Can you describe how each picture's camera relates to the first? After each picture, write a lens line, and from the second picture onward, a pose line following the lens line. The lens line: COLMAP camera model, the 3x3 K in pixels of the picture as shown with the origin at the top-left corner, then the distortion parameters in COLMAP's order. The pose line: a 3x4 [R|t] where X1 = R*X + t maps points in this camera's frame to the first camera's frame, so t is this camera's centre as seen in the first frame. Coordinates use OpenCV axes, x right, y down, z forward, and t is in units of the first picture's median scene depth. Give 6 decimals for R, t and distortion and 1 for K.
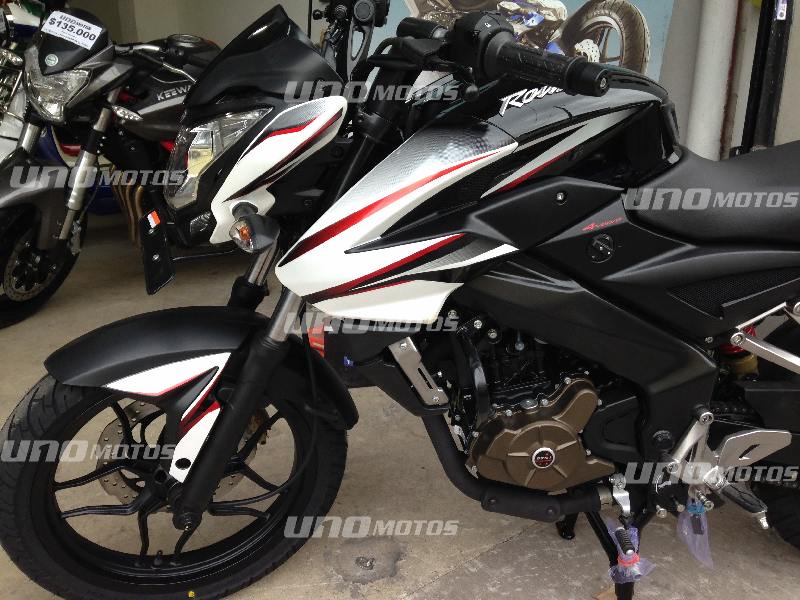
lens RADIAL K [[677.1, 0, 400.0], [0, 677.1, 300.0], [0, 0, 1]] dist [0.223498, -0.284274]
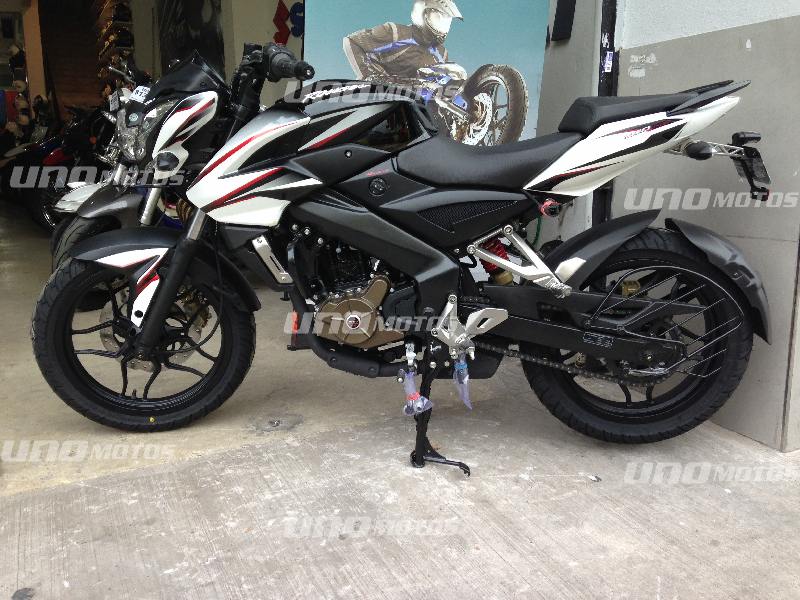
lens RADIAL K [[677.1, 0, 400.0], [0, 677.1, 300.0], [0, 0, 1]] dist [0.223498, -0.284274]
pose [[0.986422, 0.025978, -0.162161, 0.602854], [-0.047319, 0.990493, -0.129167, 0.399499], [0.157264, 0.135086, 0.978274, -0.572015]]
